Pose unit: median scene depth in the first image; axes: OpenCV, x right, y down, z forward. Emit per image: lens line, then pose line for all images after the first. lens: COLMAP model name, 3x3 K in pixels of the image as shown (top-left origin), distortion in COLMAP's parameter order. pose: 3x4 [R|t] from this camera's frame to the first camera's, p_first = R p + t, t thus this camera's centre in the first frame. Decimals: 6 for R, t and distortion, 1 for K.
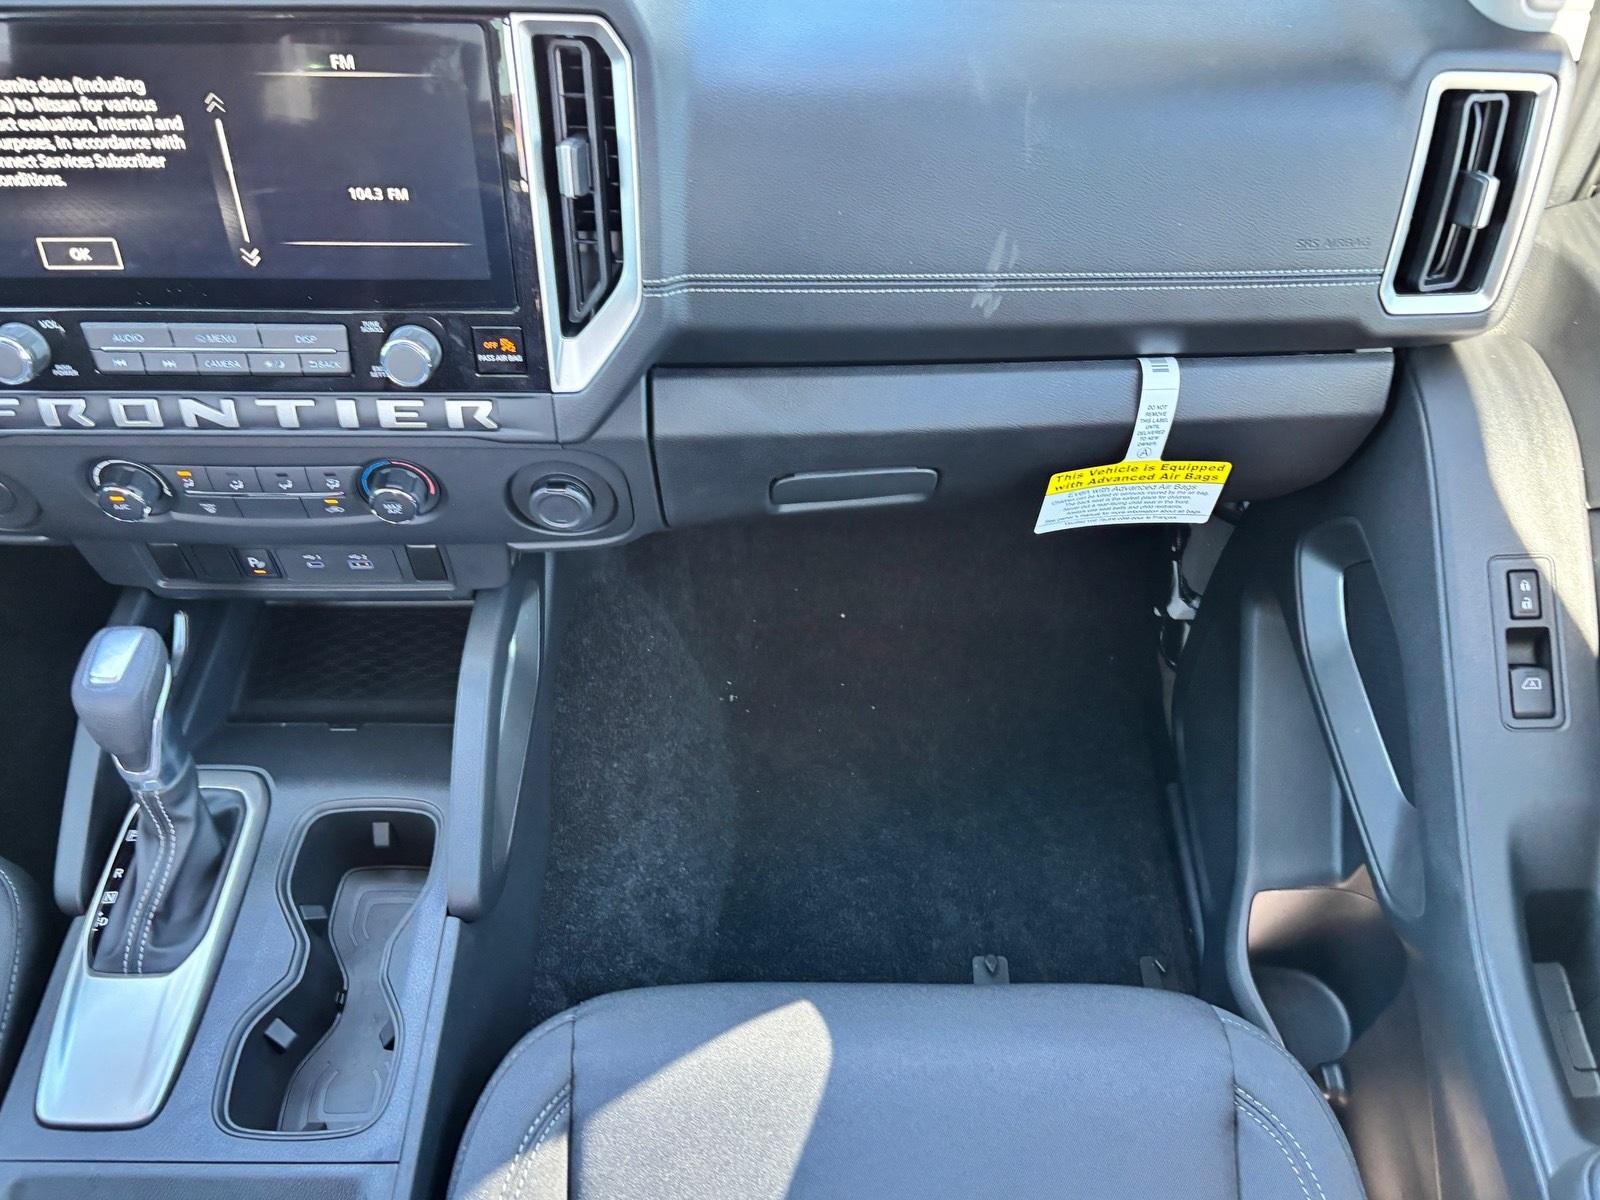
lens RADIAL K [[1260.9, 0, 810.1], [0, 1260.9, 626.1], [0, 0, 1]] dist [0.026558, -0.044813]
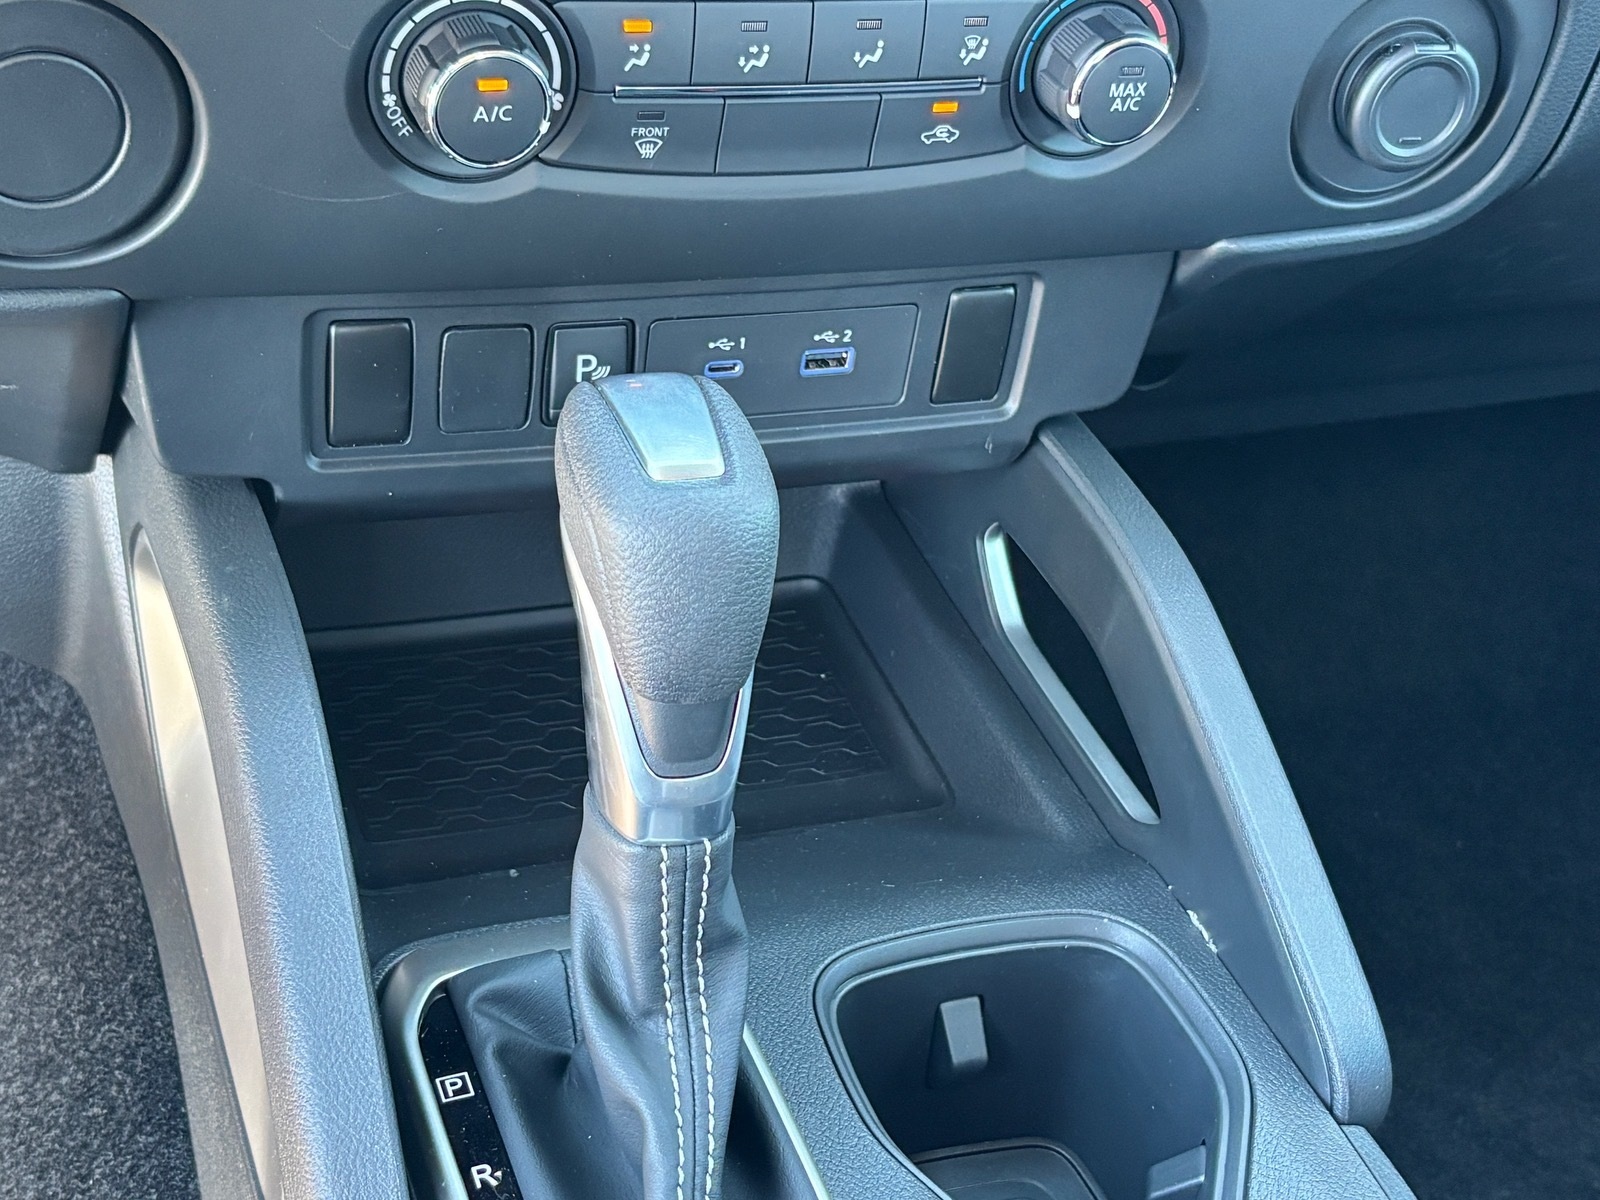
lens RADIAL K [[2424.1, 0, 806.3], [0, 2424.1, 605.9], [0, 0, 1]] dist [0.094189, 0.000000]
pose [[0.930146, -0.105026, 0.351849, -0.817125], [0.191387, 0.956436, -0.220458, 0.251464], [-0.313367, 0.272397, 0.909726, 0.393576]]
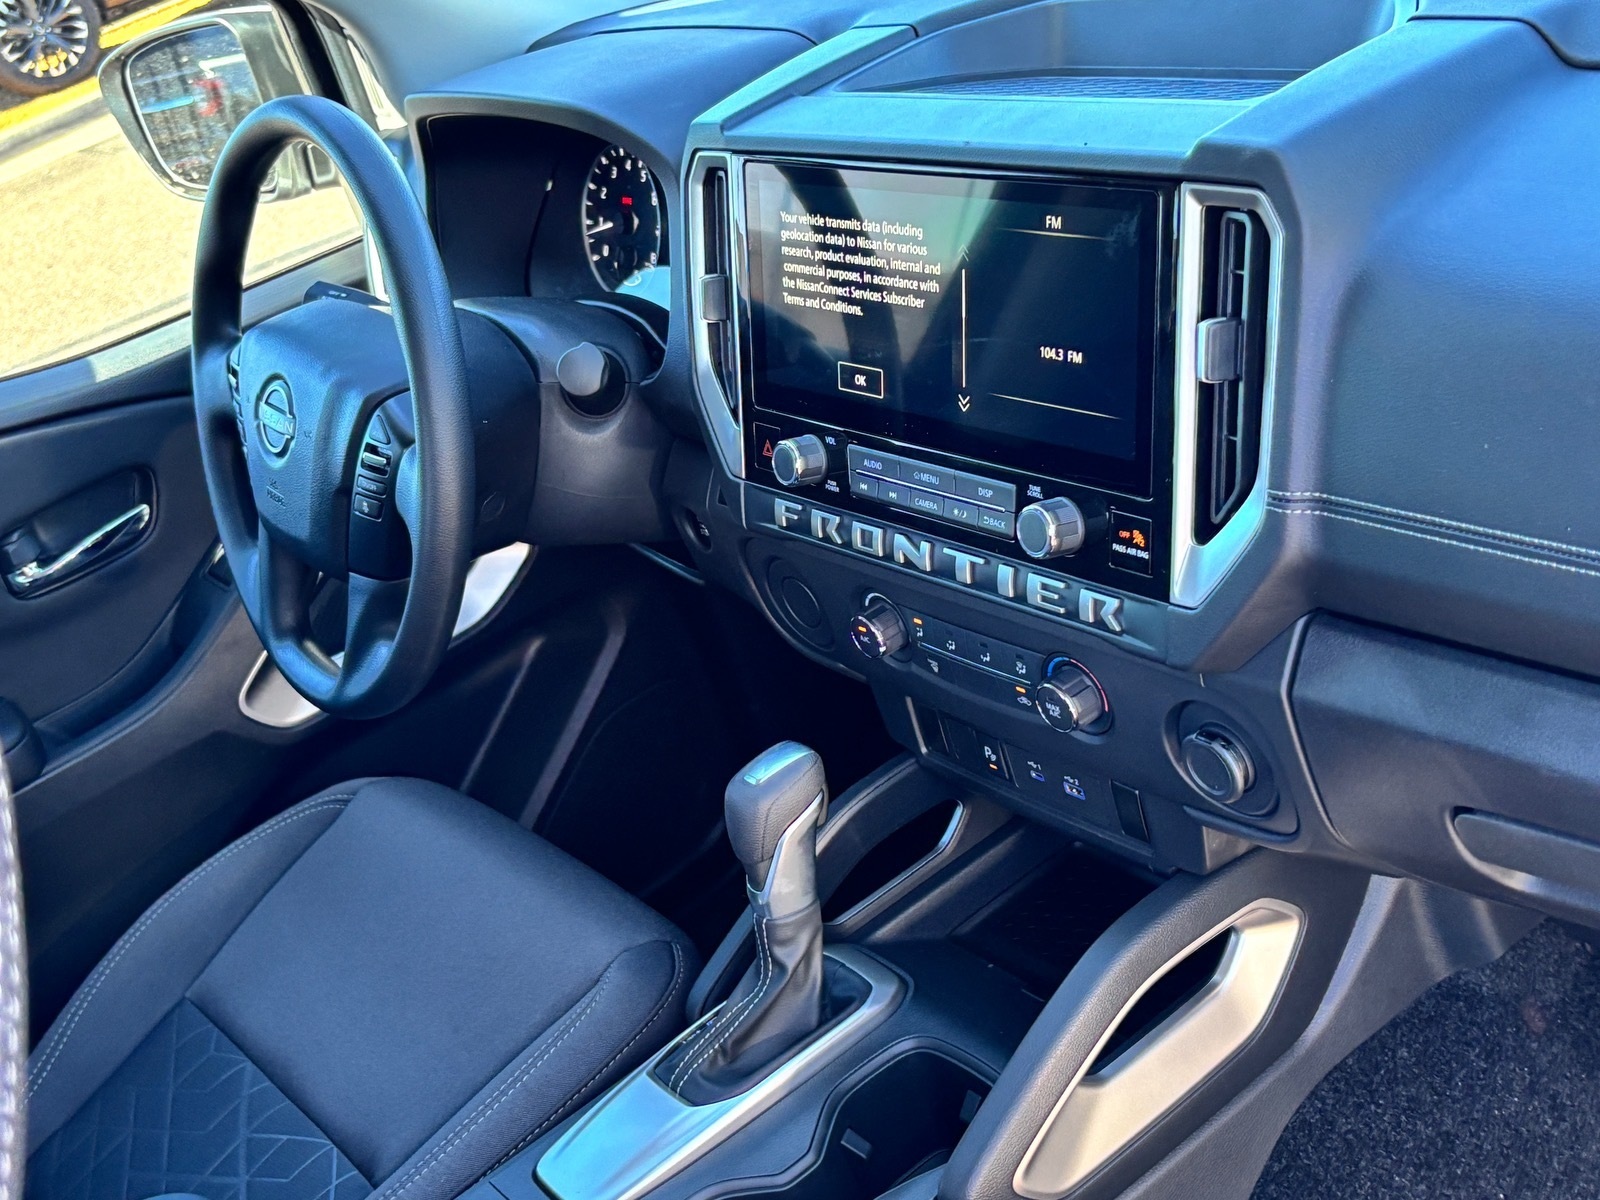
lens RADIAL K [[1995.1, 0, 805.2], [0, 1995.1, 634.9], [0, 0, 1]] dist [0.115042, 0.000000]
pose [[0.578588, 0.218257, -0.785875, 0.716395], [-0.419625, 0.905884, -0.057357, 0.011807], [0.699393, 0.362959, 0.615720, 0.021834]]
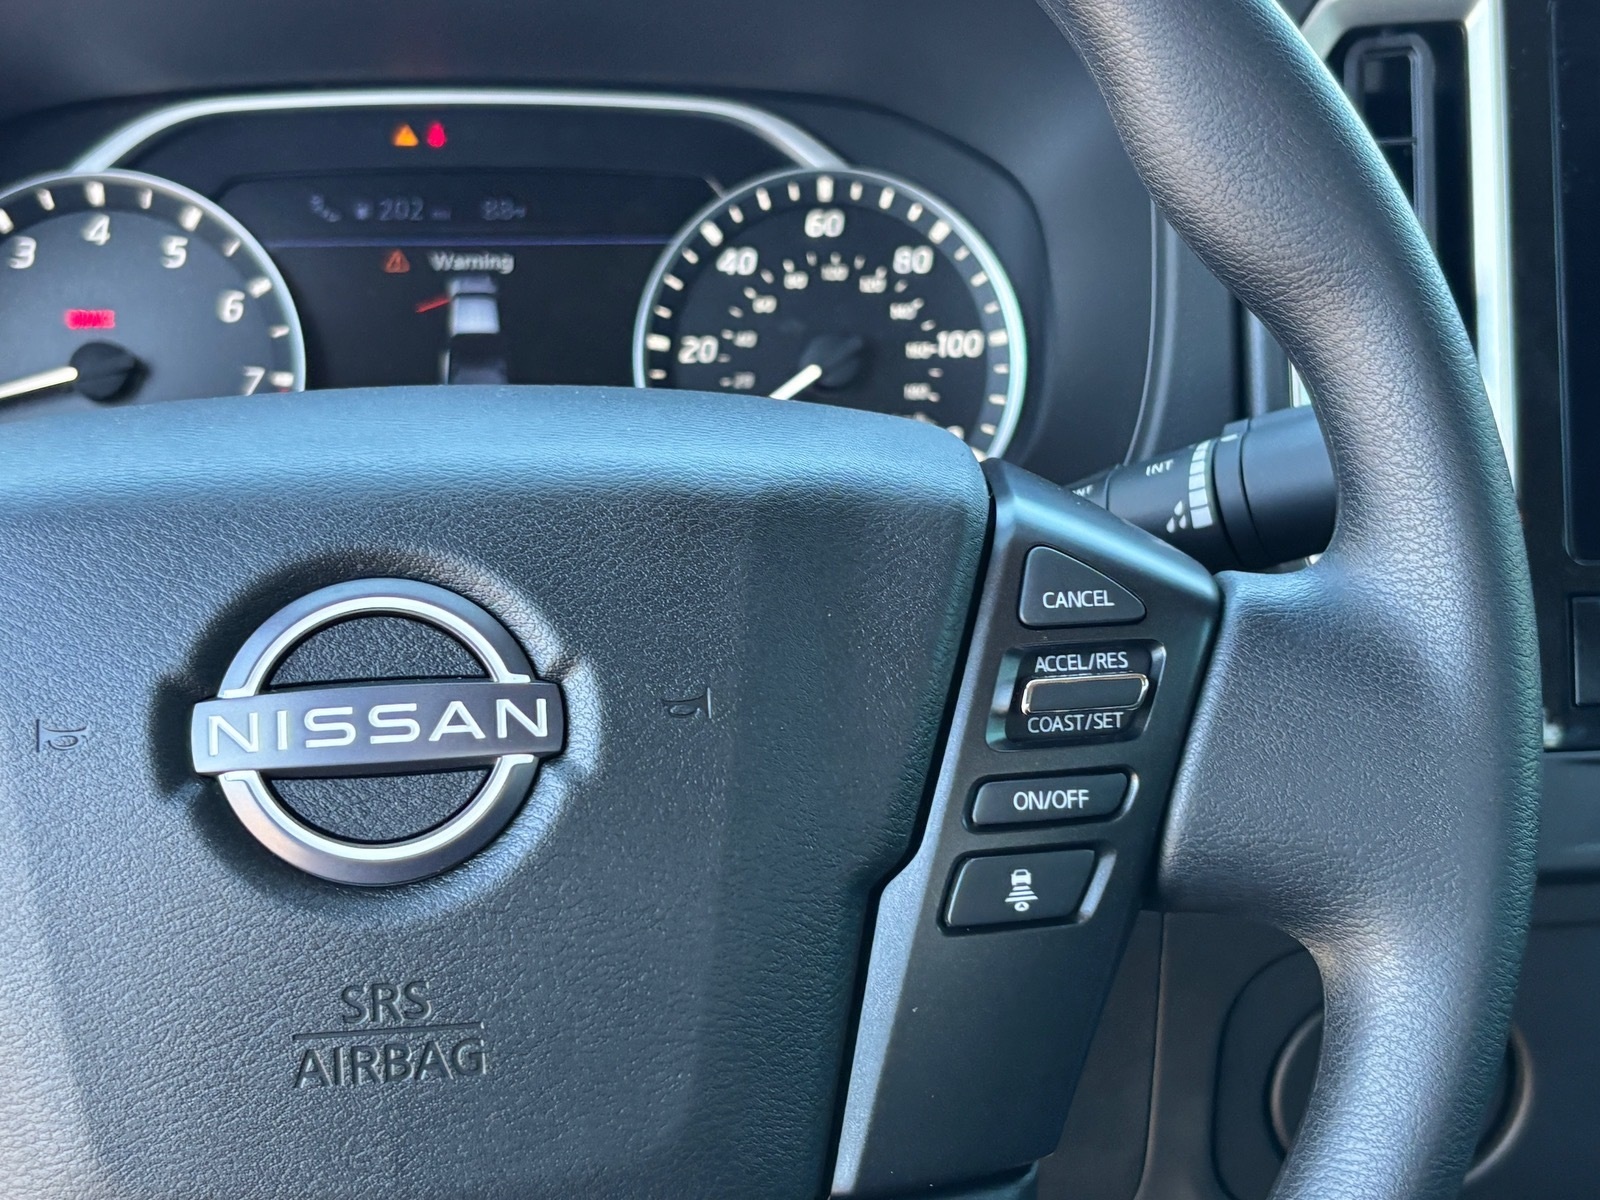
lens RADIAL K [[2424.1, 0, 825.7], [0, 2424.1, 601.0], [0, 0, 1]] dist [0.094189, 0.000000]
pose [[0.994641, -0.041029, 0.094896, -1.053931], [0.086657, 0.831446, -0.548805, 0.225494], [-0.056384, 0.554088, 0.830546, 0.269695]]
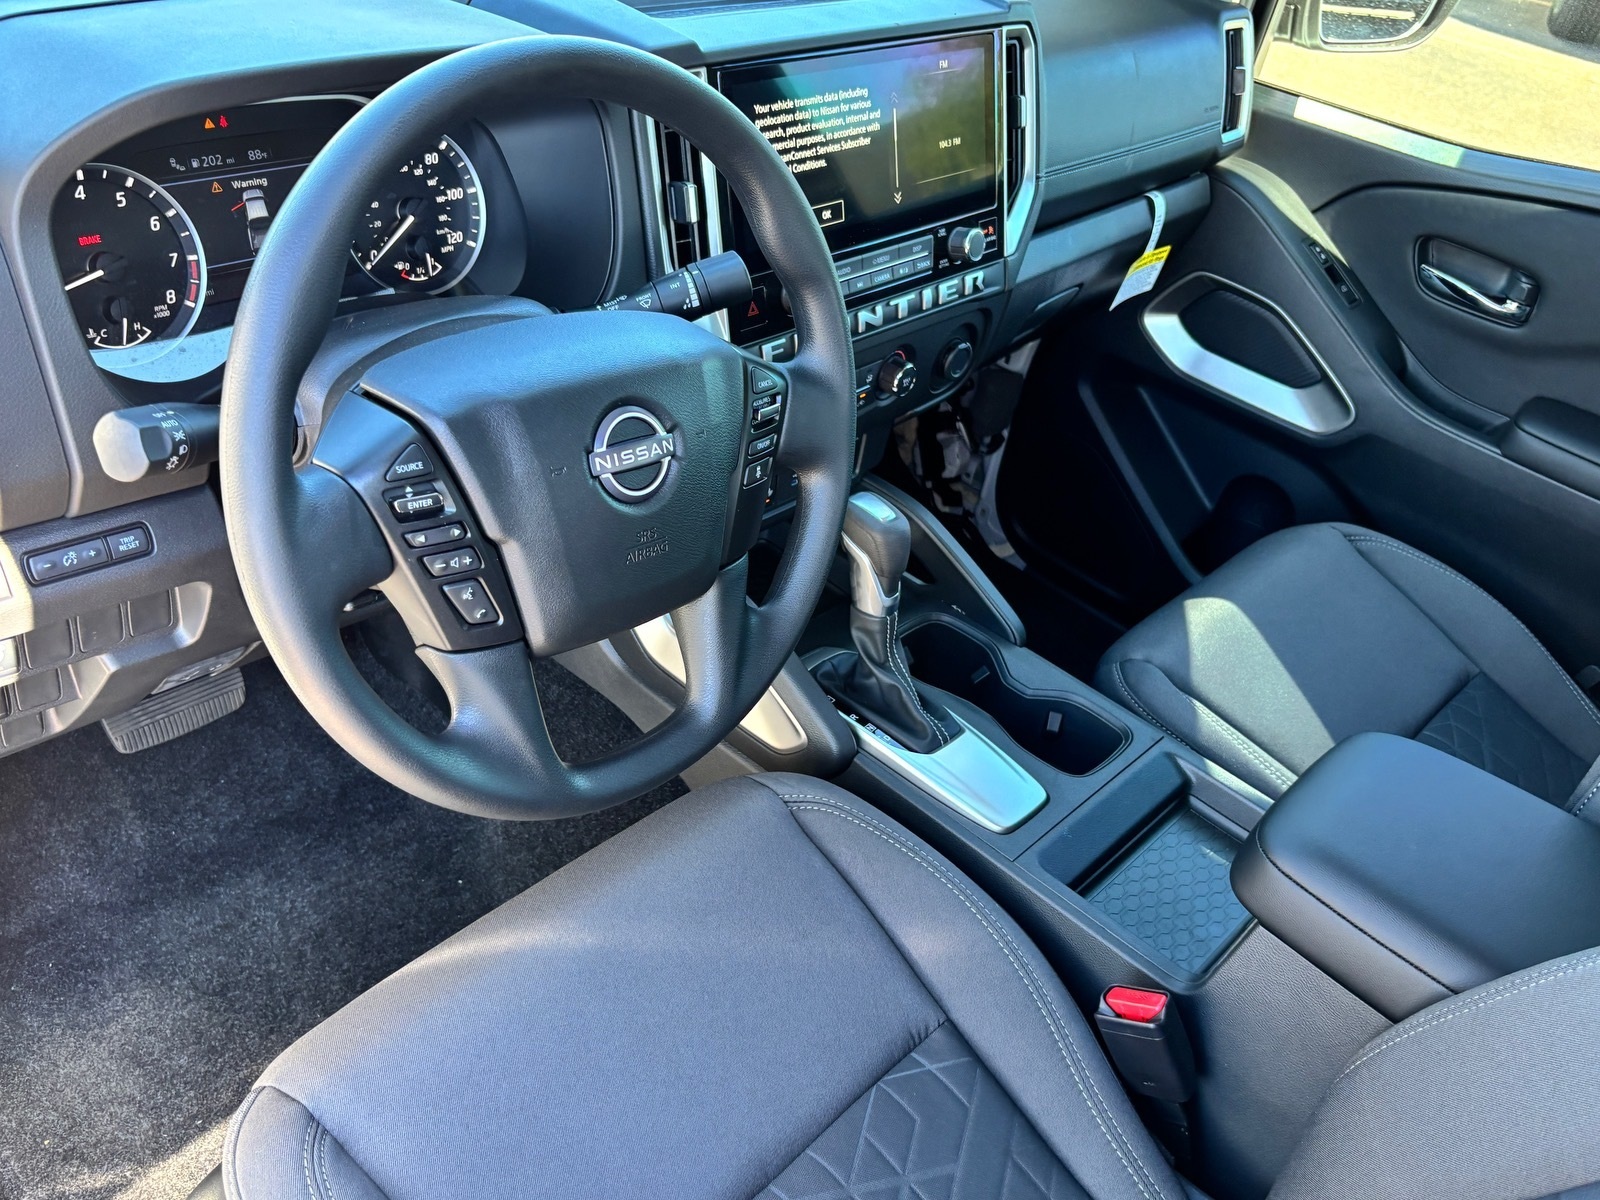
lens RADIAL K [[1397.8, 0, 780.2], [0, 1397.8, 623.6], [0, 0, 1]] dist [-0.003469, -0.001548]
pose [[0.670987, -0.361770, 0.647224, -1.752288], [0.474121, 0.880460, 0.000610, 0.091746], [-0.570075, 0.306453, 0.762300, -0.052587]]
